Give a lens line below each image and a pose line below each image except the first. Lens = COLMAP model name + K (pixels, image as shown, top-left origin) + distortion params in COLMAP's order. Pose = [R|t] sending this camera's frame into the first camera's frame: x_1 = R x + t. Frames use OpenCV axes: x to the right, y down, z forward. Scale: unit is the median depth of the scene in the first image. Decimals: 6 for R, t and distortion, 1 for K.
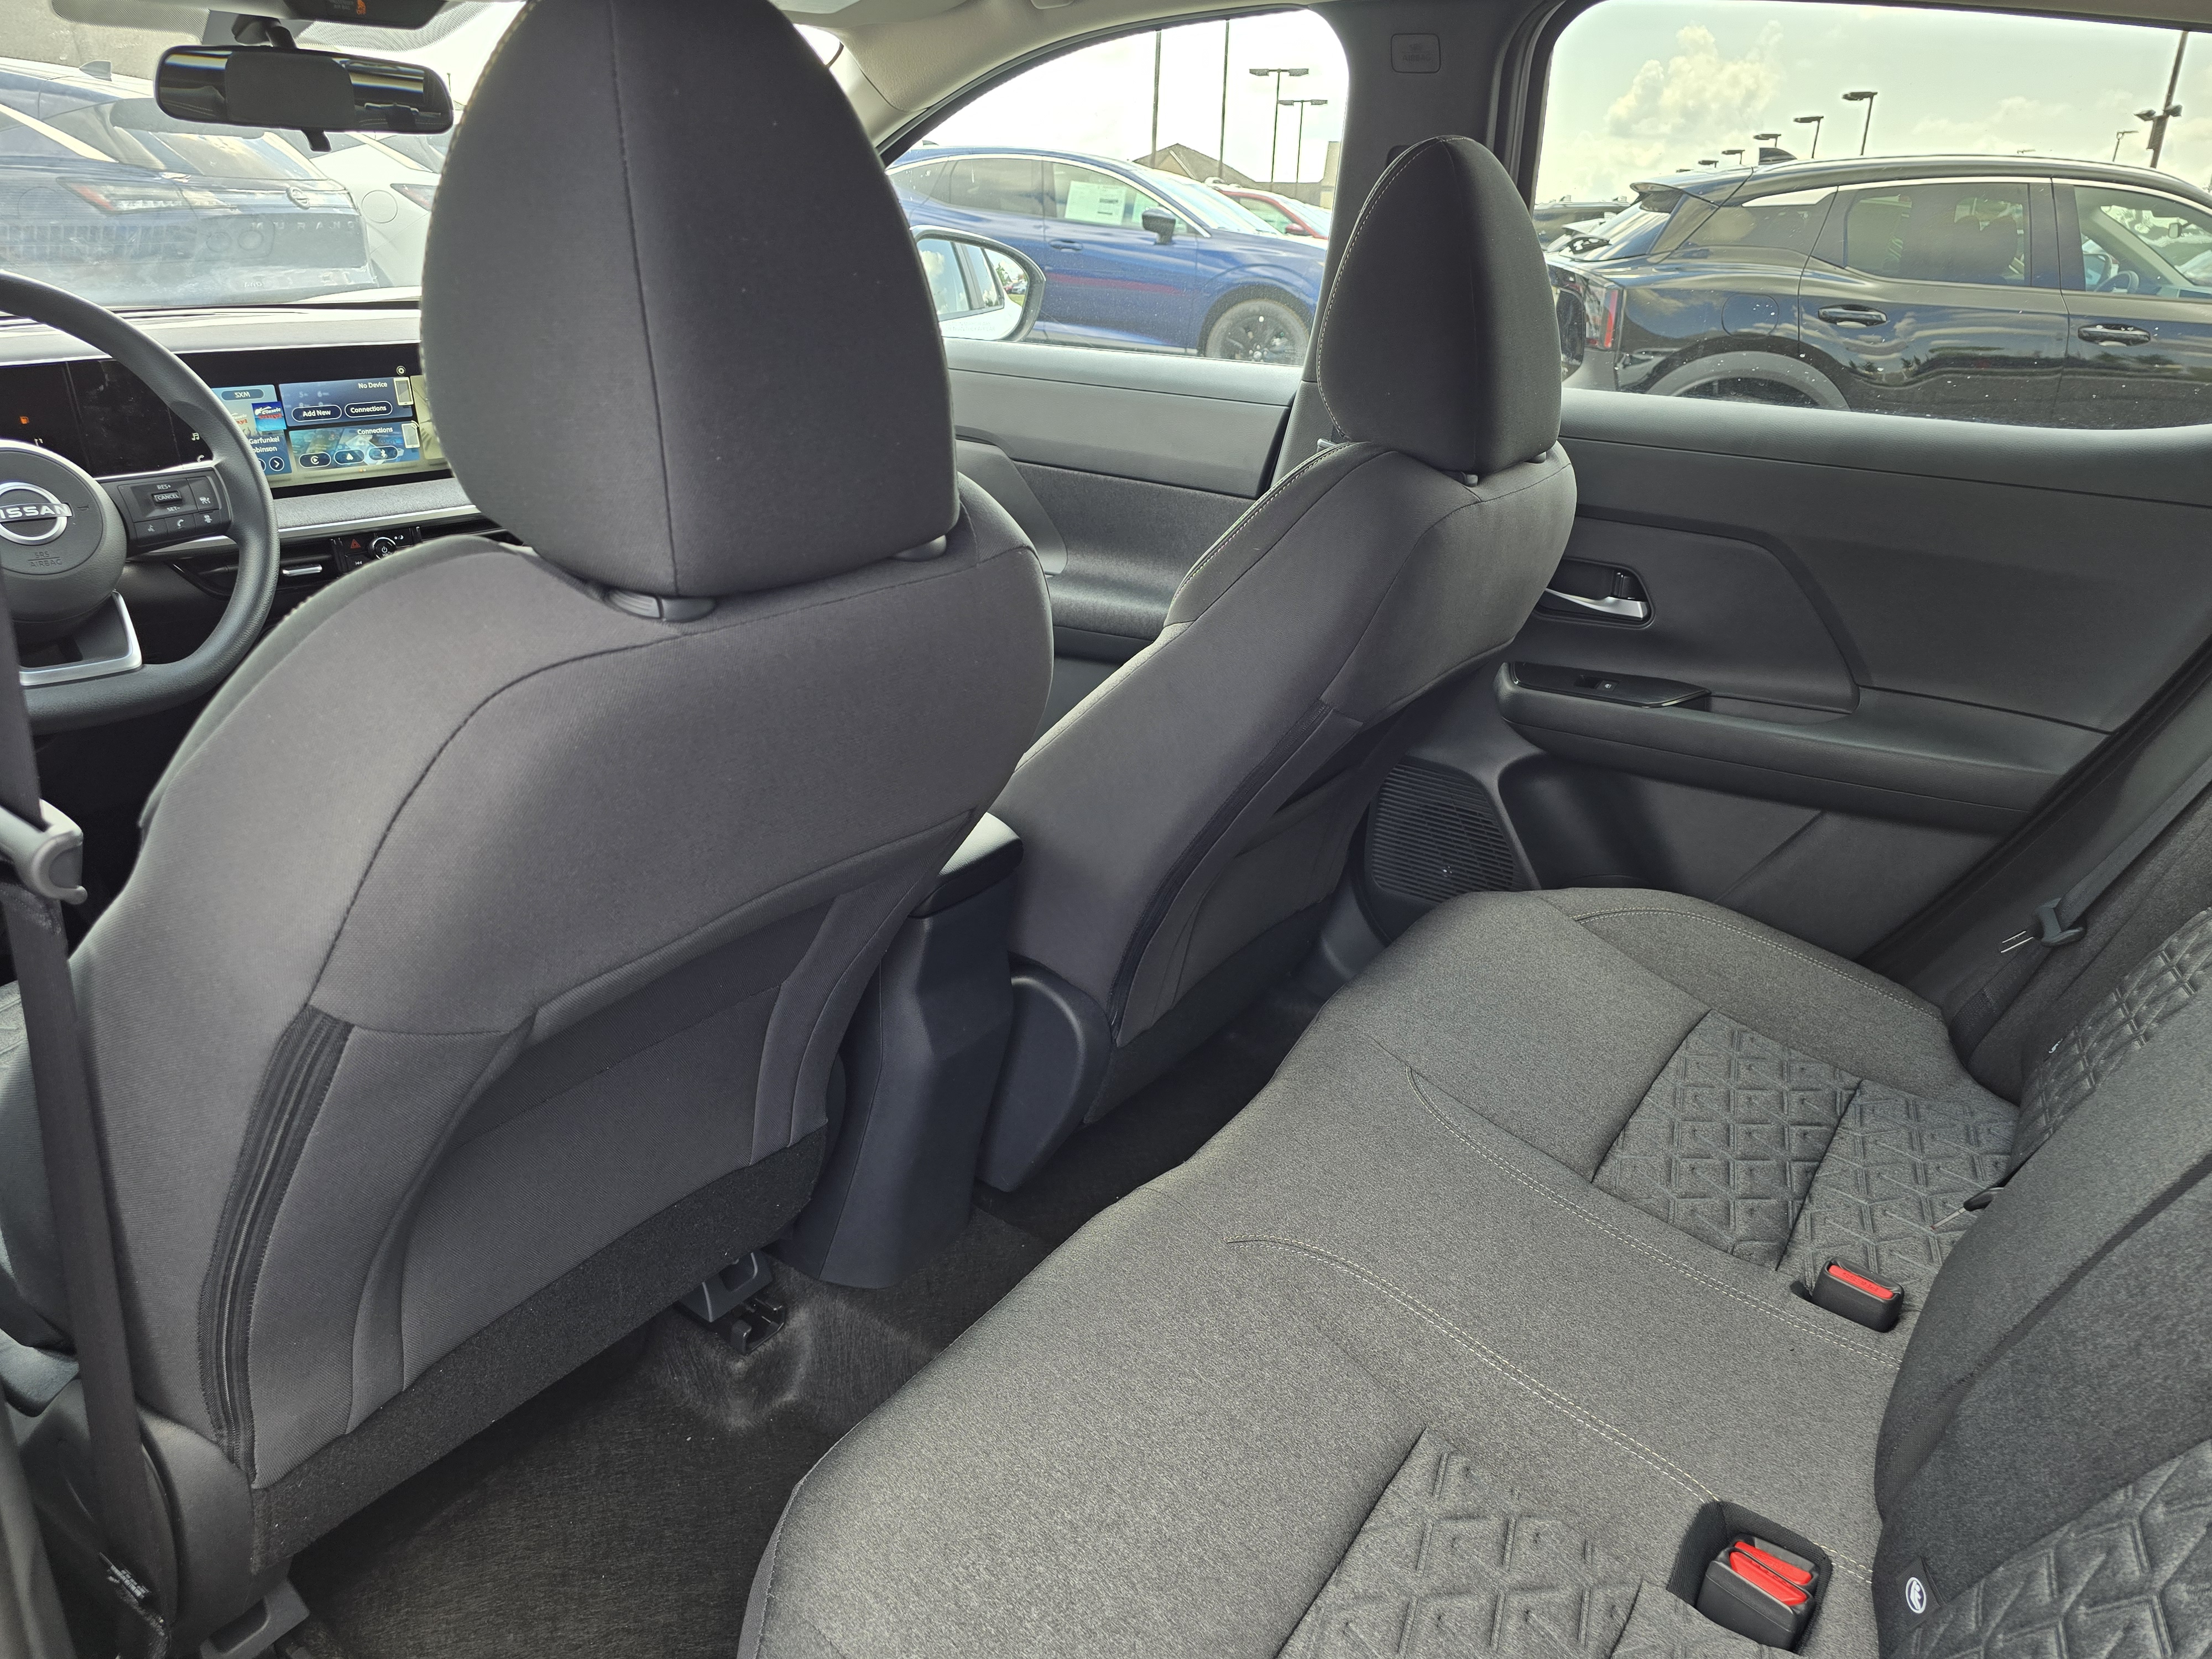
lens RADIAL K [[1478.6, 0, 1132.6], [0, 1478.6, 816.1], [0, 0, 1]] dist [0.043817, -0.059386]
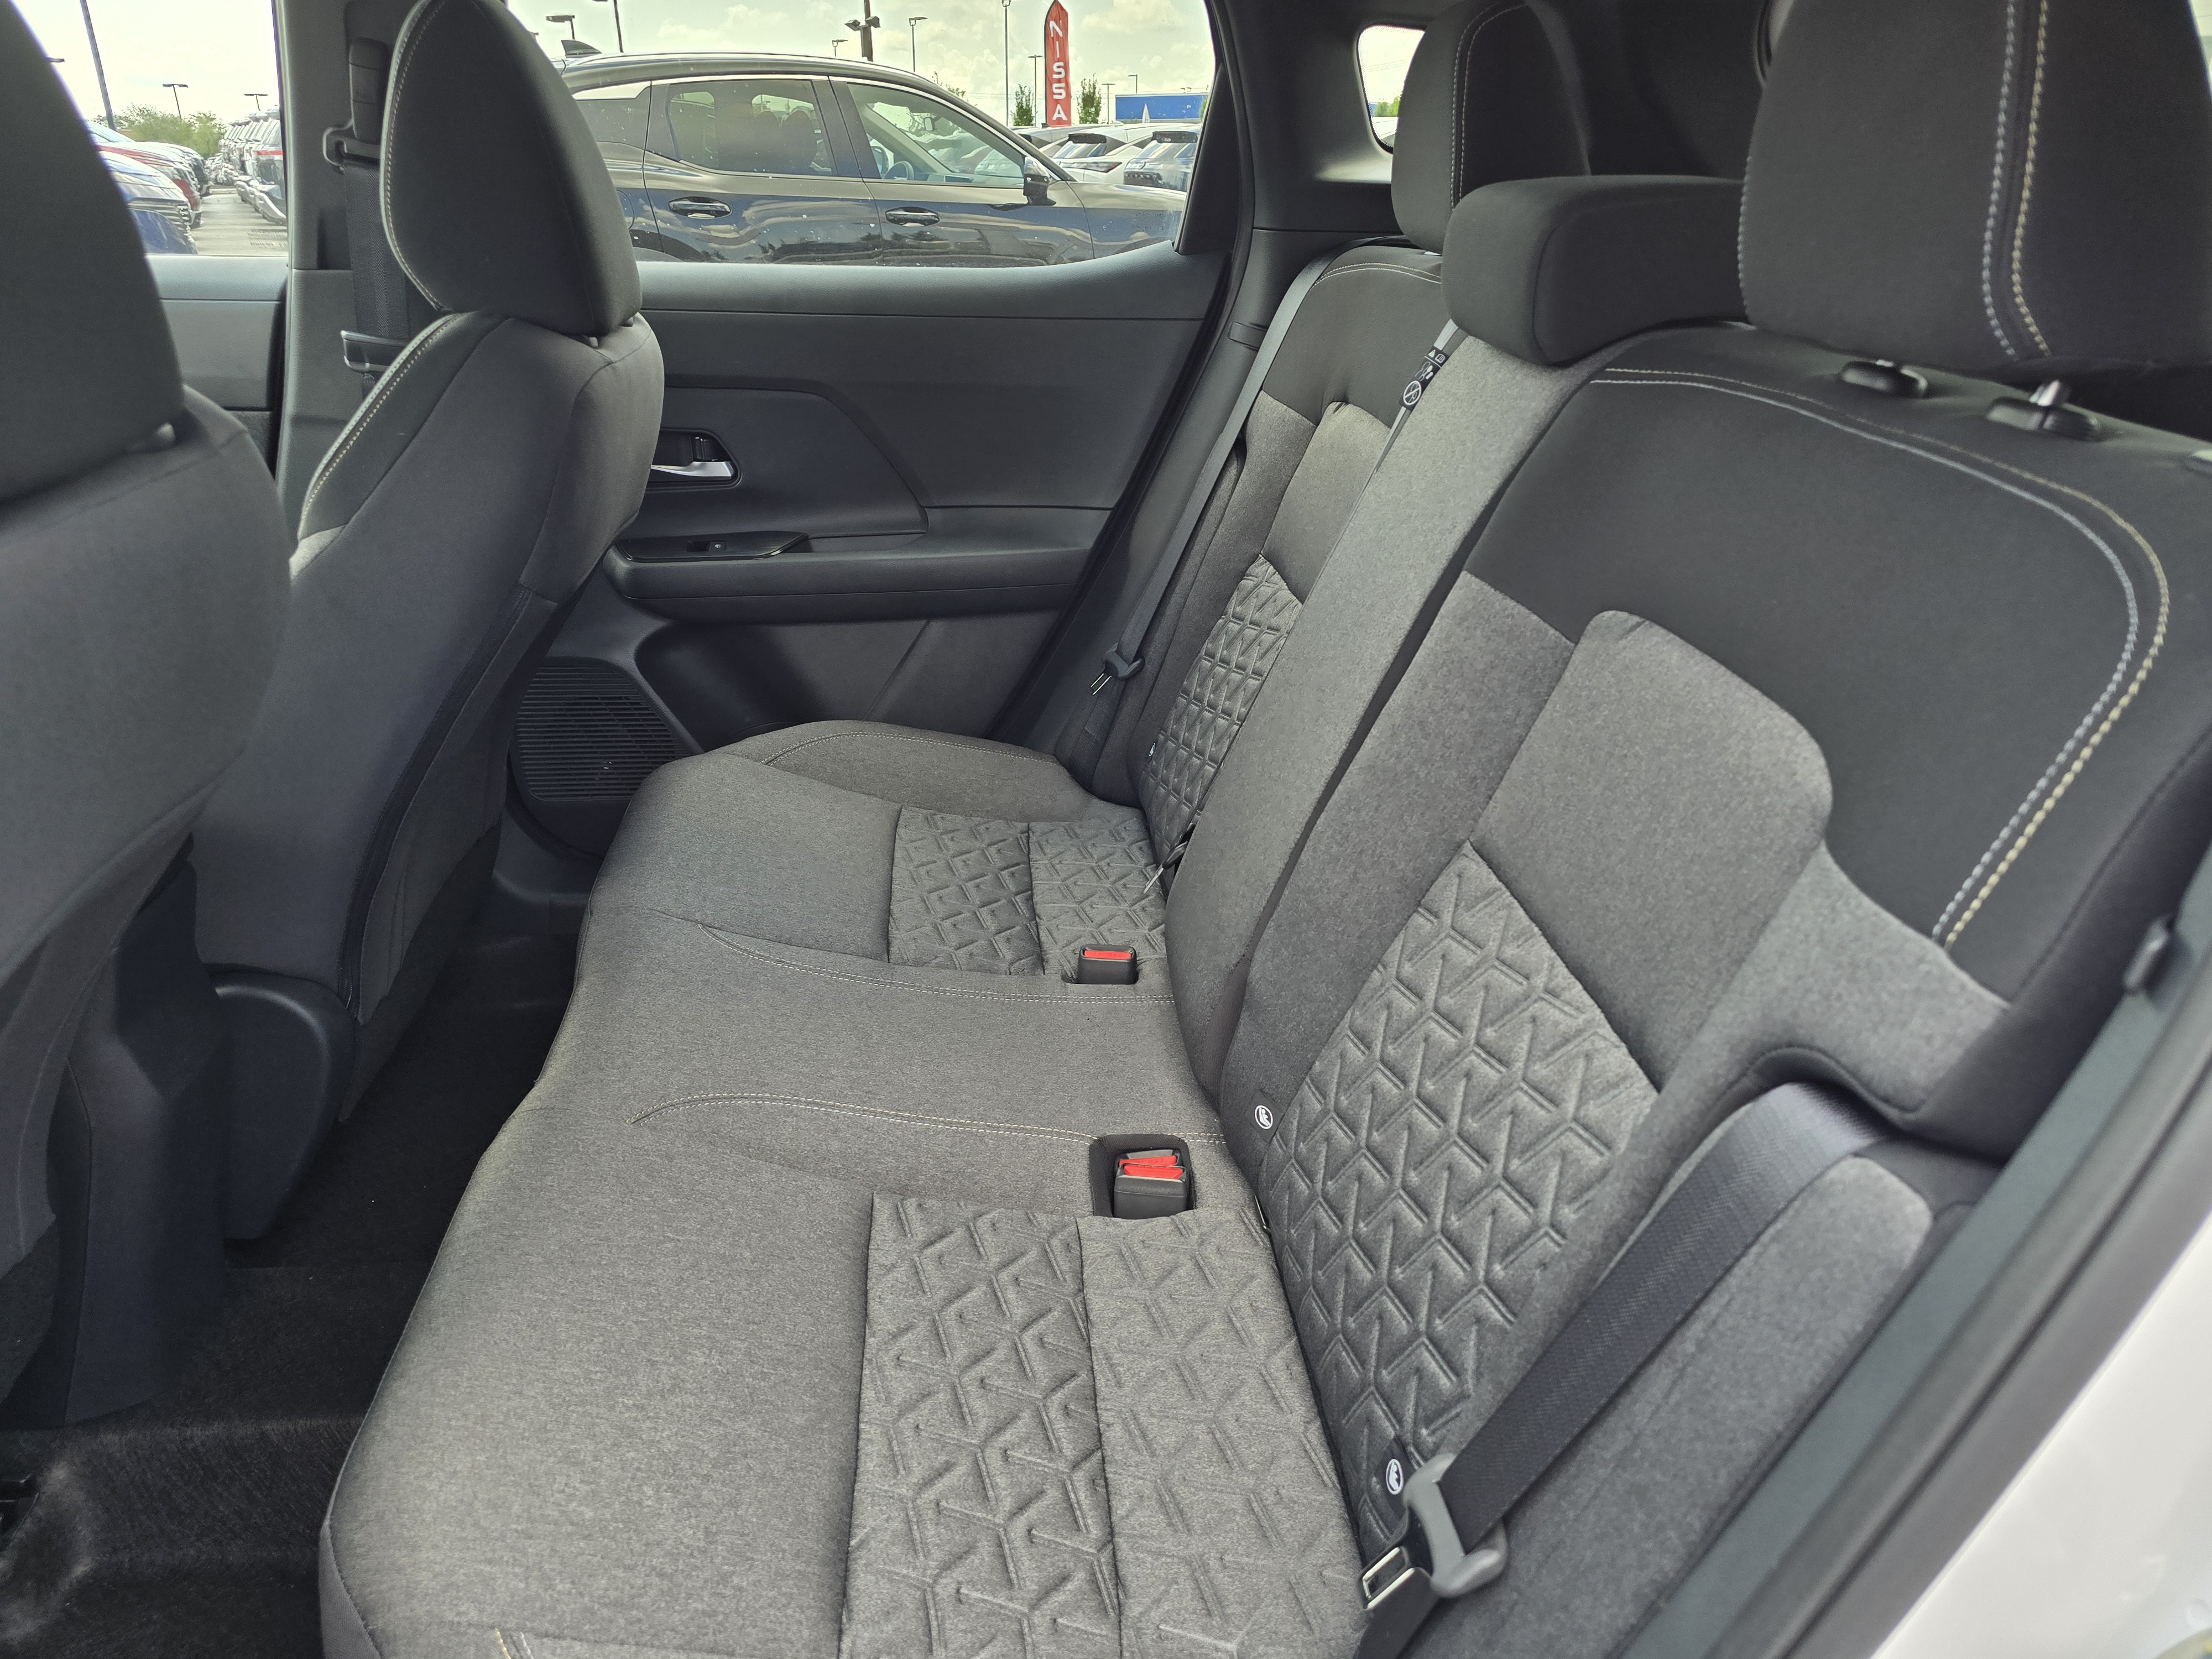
lens RADIAL K [[1478.6, 0, 1132.6], [0, 1478.6, 816.1], [0, 0, 1]] dist [0.043817, -0.059386]
pose [[0.748150, -0.276524, 0.603163, -0.182843], [0.242969, 0.960057, 0.138772, 0.026545], [-0.617445, 0.042728, 0.785453, 0.000470]]
